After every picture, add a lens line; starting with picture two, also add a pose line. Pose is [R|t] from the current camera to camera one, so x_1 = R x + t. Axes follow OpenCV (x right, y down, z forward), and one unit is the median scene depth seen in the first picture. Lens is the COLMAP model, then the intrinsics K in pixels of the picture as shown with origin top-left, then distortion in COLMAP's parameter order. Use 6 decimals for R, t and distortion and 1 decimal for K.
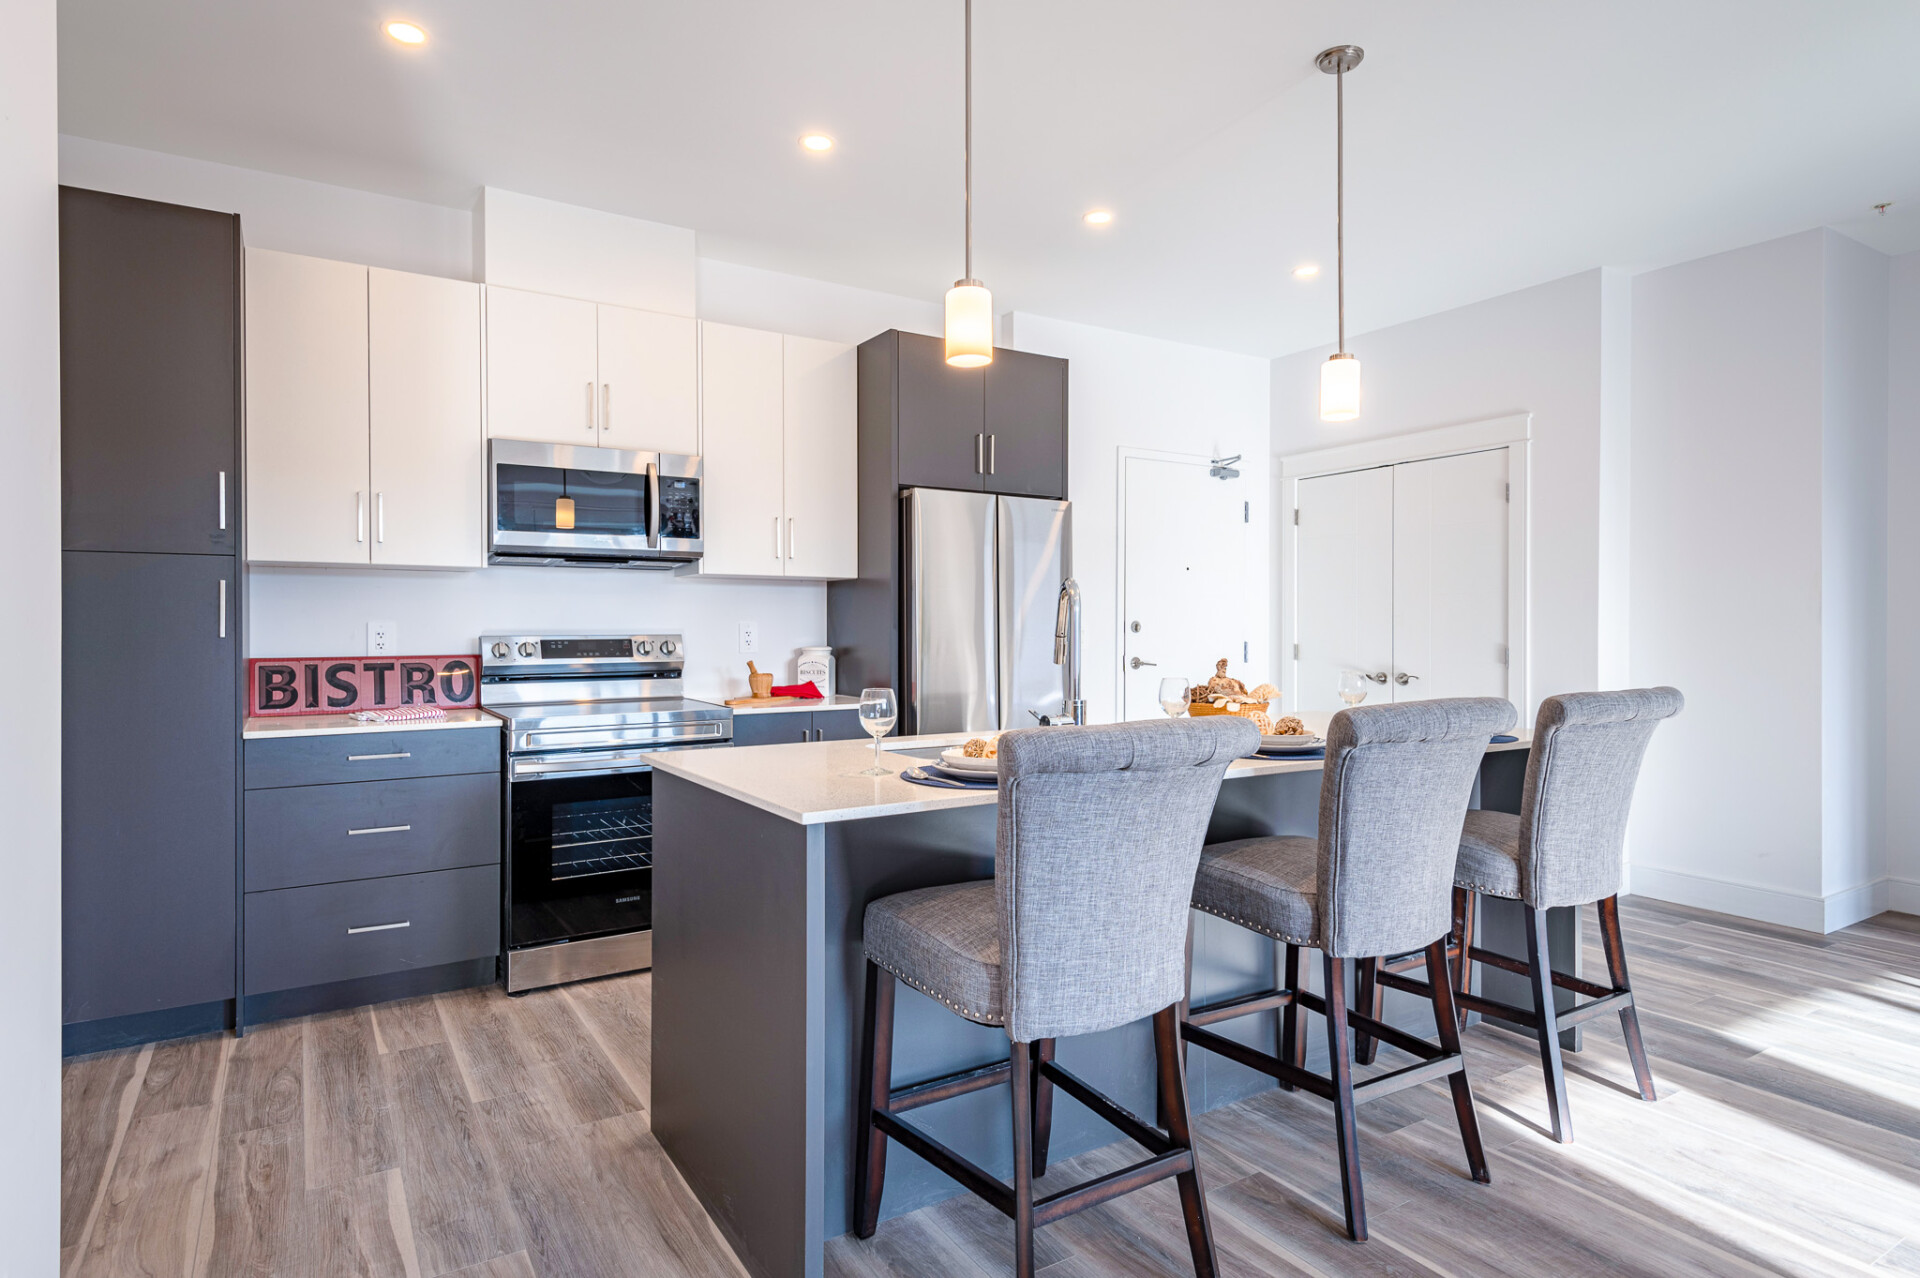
lens RADIAL K [[1048.9, 0, 963.8], [0, 1048.9, 624.8], [0, 0, 1]] dist [0.032768, -0.005291]
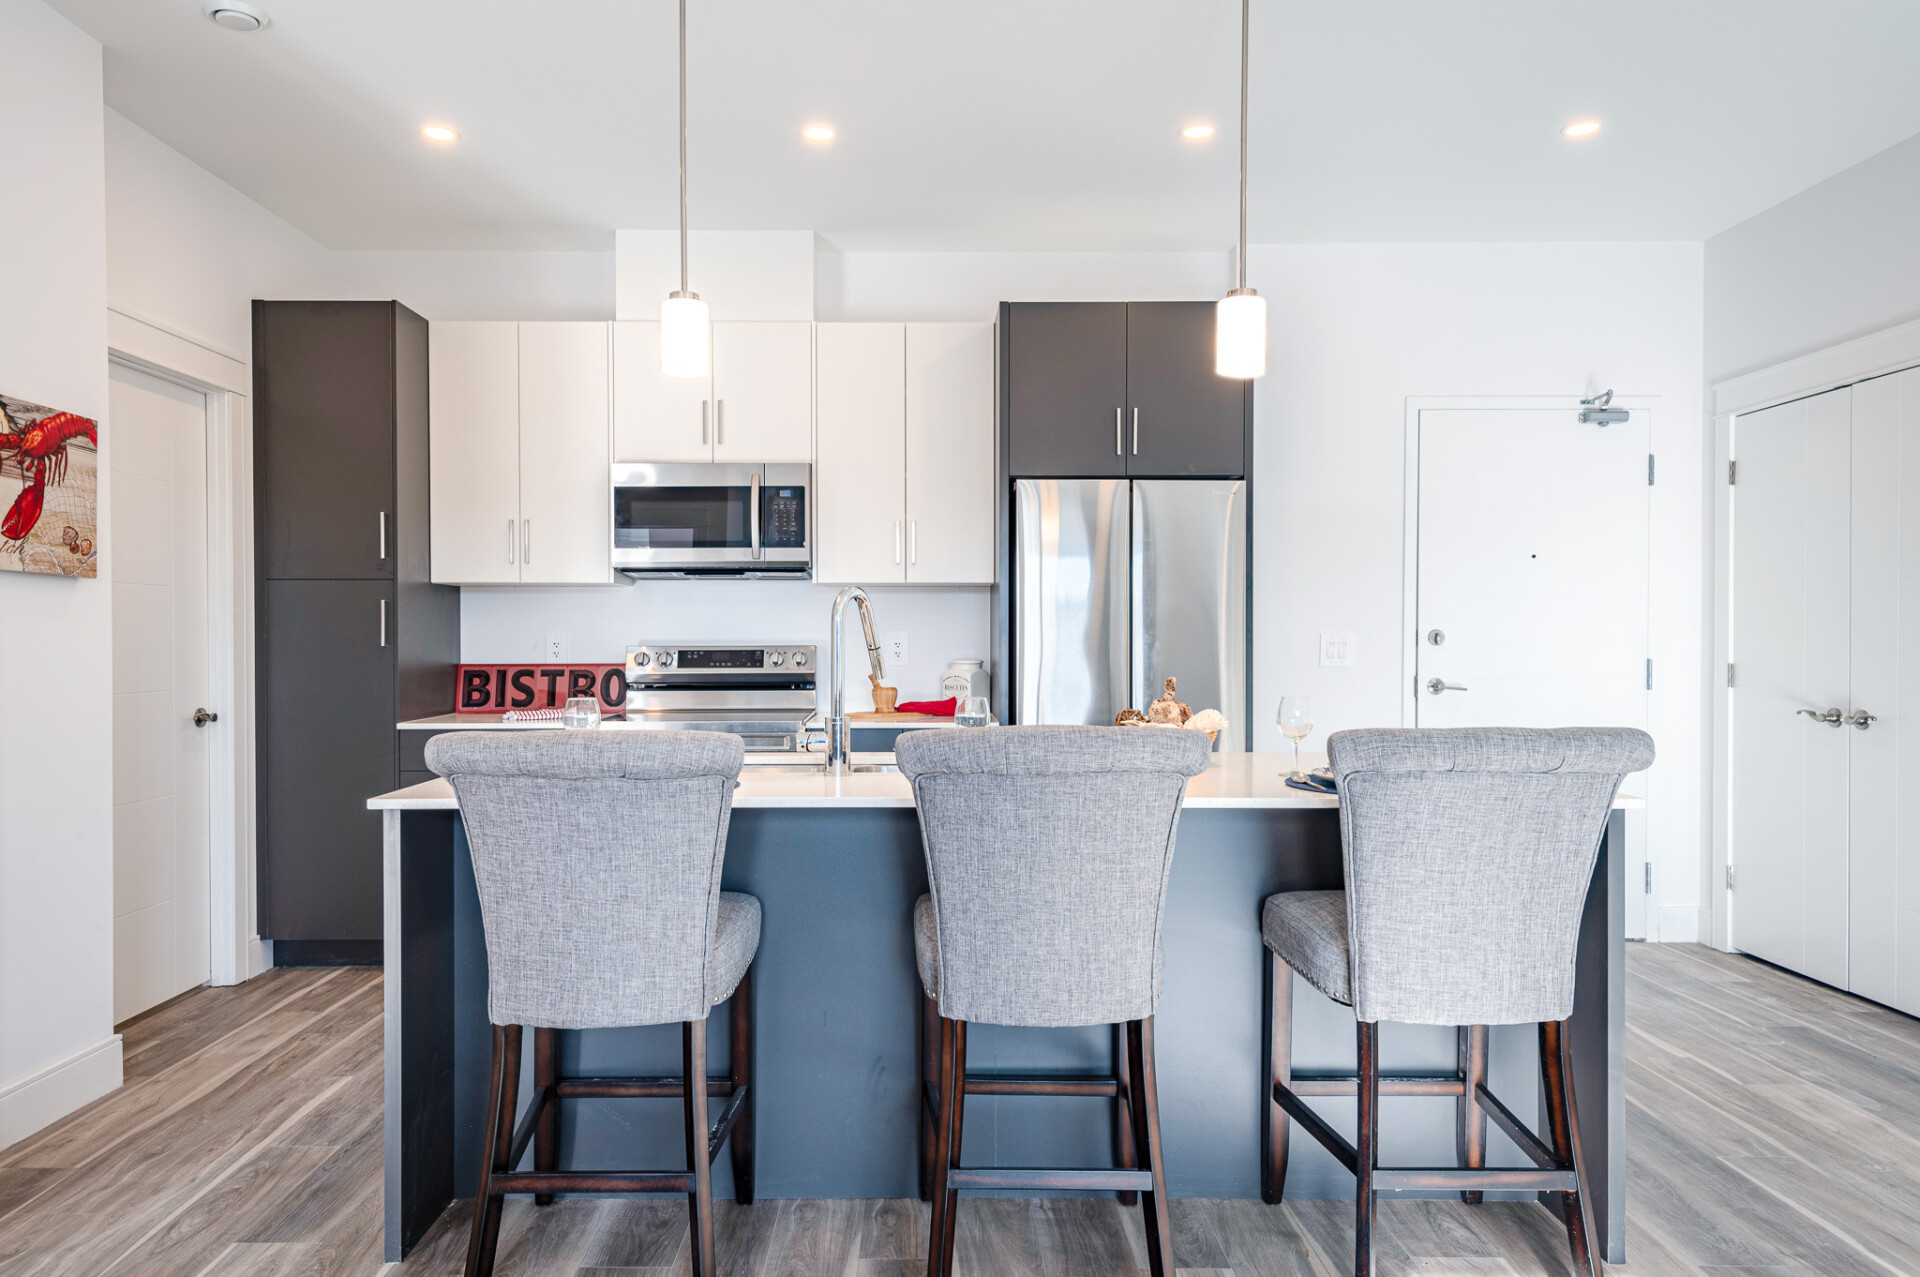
lens RADIAL K [[1297.8, 0, 956.0], [0, 1297.8, 642.7], [0, 0, 1]] dist [0.034189, -0.003803]
pose [[0.847632, 0.002610, -0.530579, 0.535700], [0.001261, 0.999975, 0.006935, -0.001488], [0.530584, -0.006547, 0.847607, 0.054113]]
